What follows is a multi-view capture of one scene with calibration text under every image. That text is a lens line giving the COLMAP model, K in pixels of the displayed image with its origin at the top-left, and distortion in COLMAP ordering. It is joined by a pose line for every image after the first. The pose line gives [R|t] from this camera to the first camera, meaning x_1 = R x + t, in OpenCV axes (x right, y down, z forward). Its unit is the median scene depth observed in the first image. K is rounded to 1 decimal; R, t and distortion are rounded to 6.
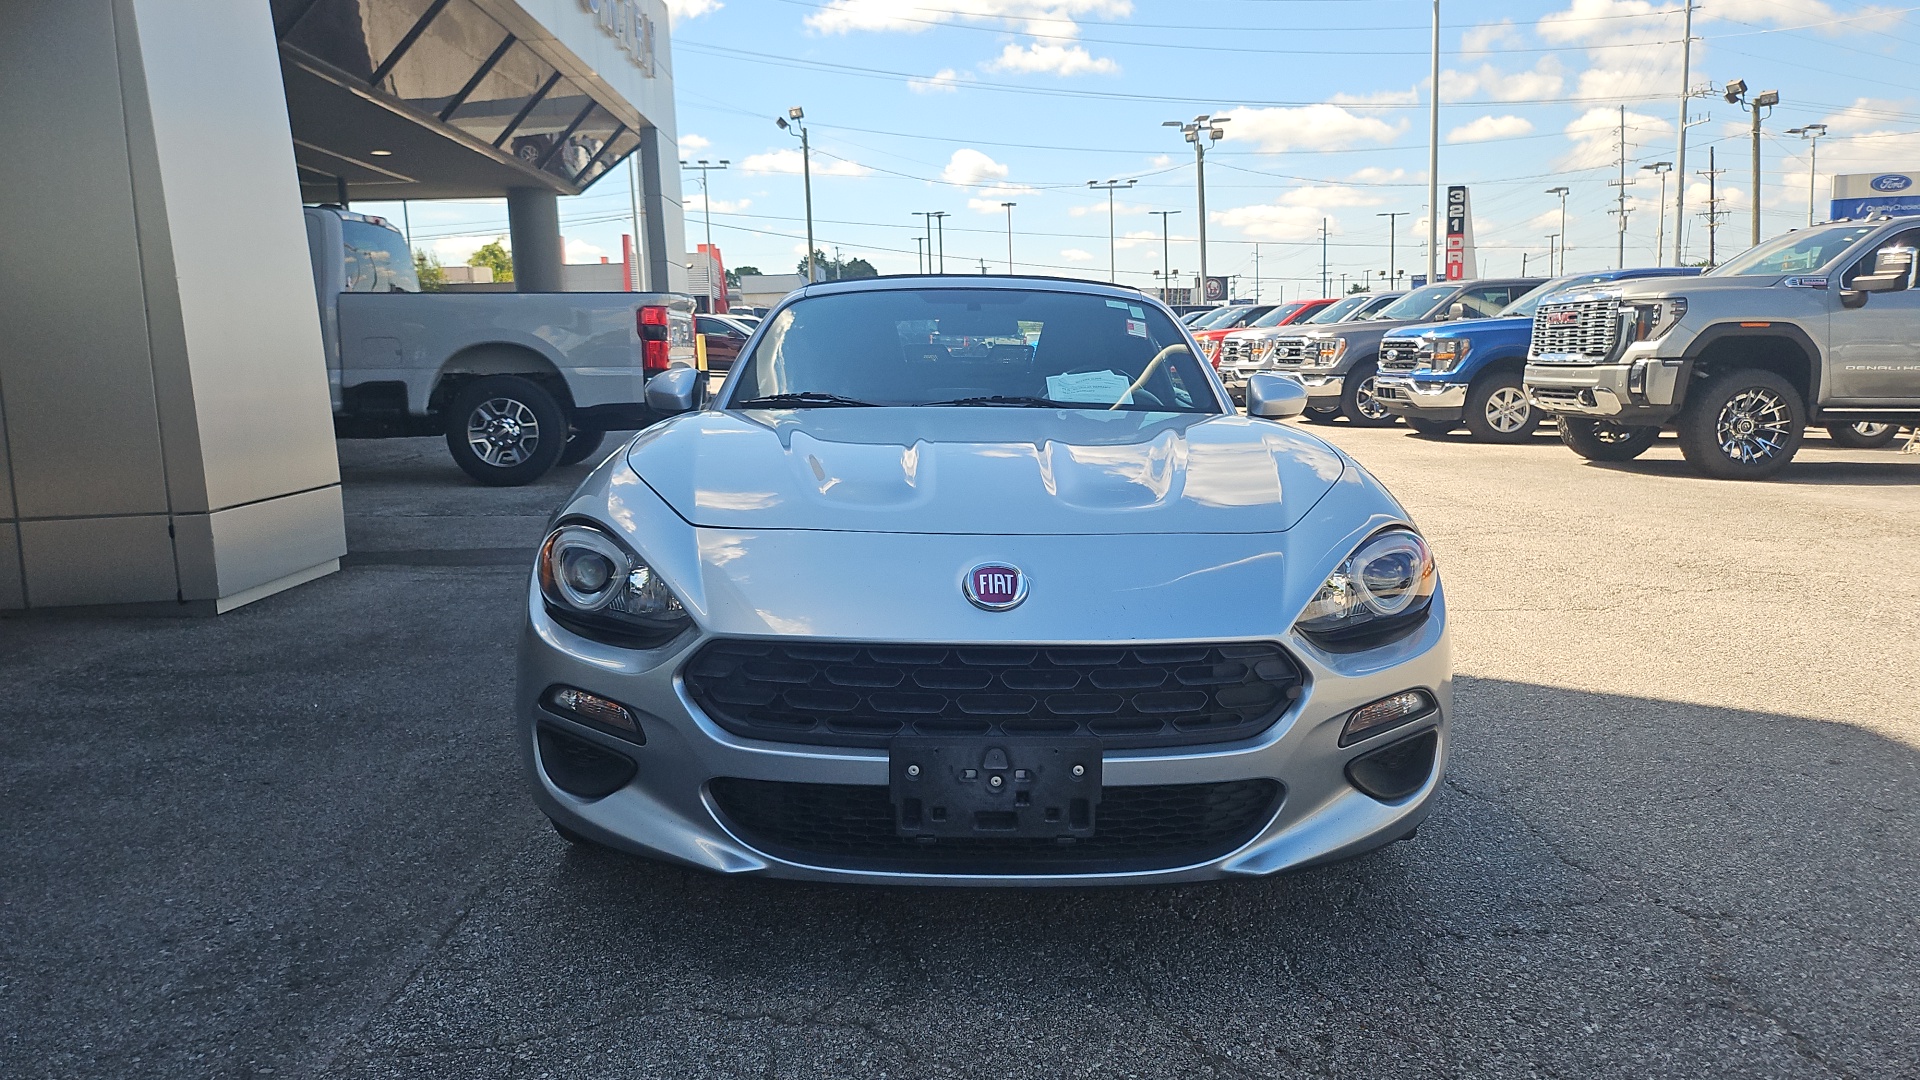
lens RADIAL K [[1383.1, 0, 965.8], [0, 1383.1, 538.2], [0, 0, 1]] dist [0.118465, -0.148066]
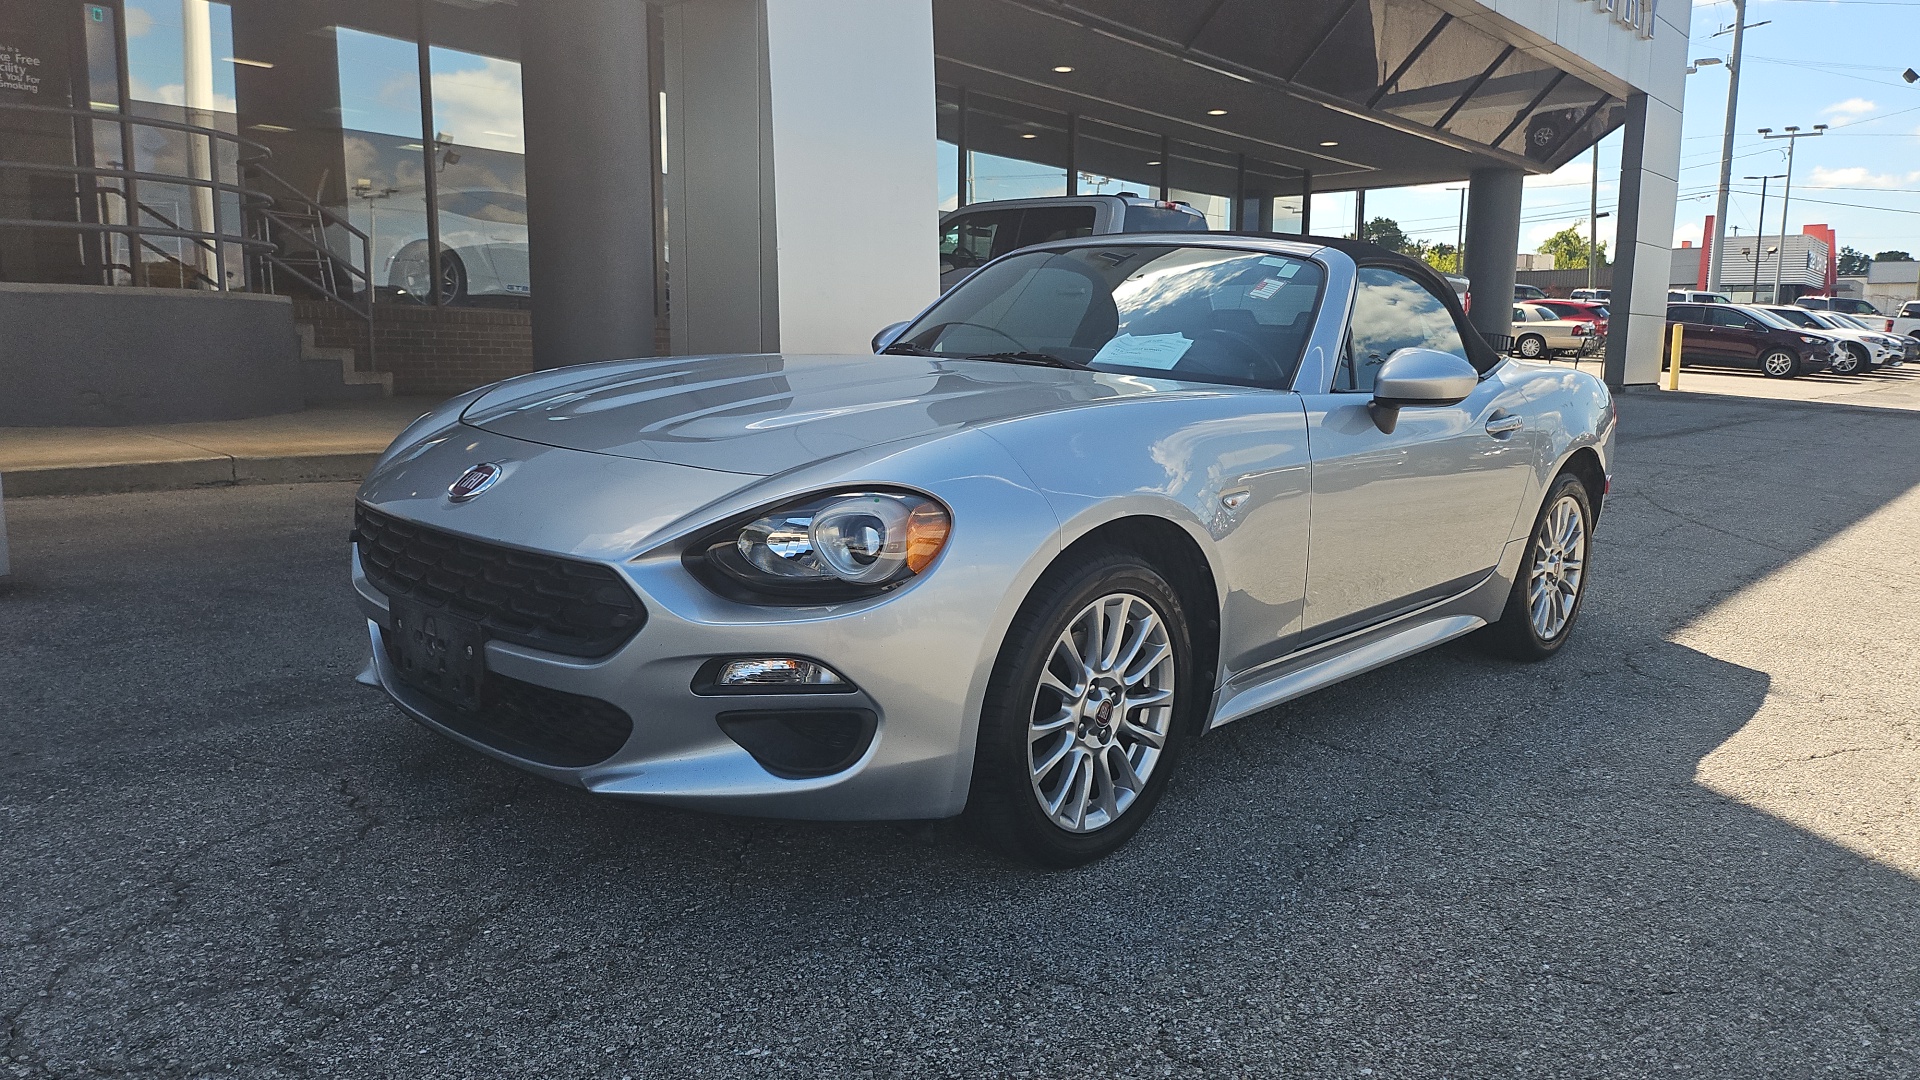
lens RADIAL K [[1383.1, 0, 965.8], [0, 1383.1, 538.2], [0, 0, 1]] dist [0.118465, -0.148066]
pose [[0.718773, 0.138249, -0.681360, 0.070491], [-0.134310, 0.989180, 0.059022, -0.002604], [0.682148, 0.049090, 0.729565, 0.028064]]
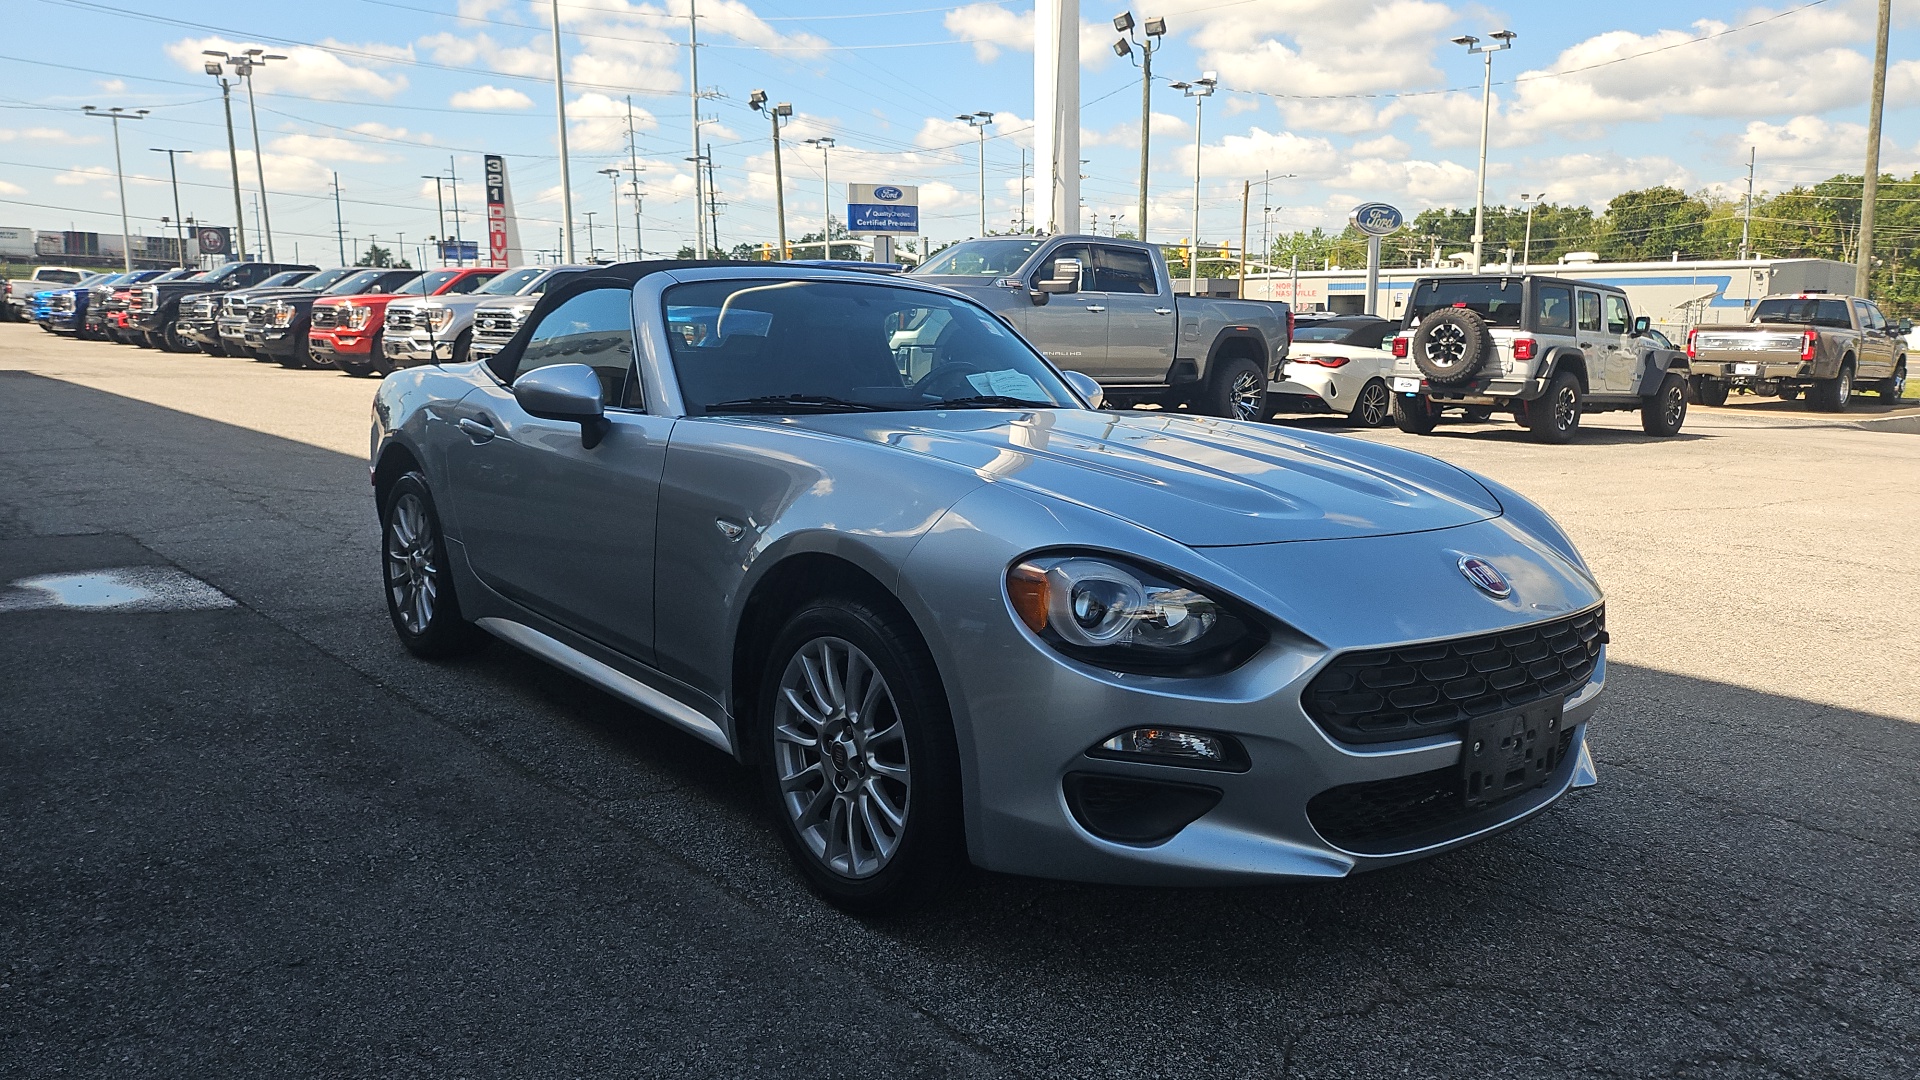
lens RADIAL K [[1383.1, 0, 965.8], [0, 1383.1, 538.2], [0, 0, 1]] dist [0.118465, -0.148066]
pose [[0.775678, -0.078234, 0.626262, -0.065592], [0.064160, 0.996921, 0.045070, -0.004792], [-0.627860, 0.005221, 0.778309, 0.023944]]
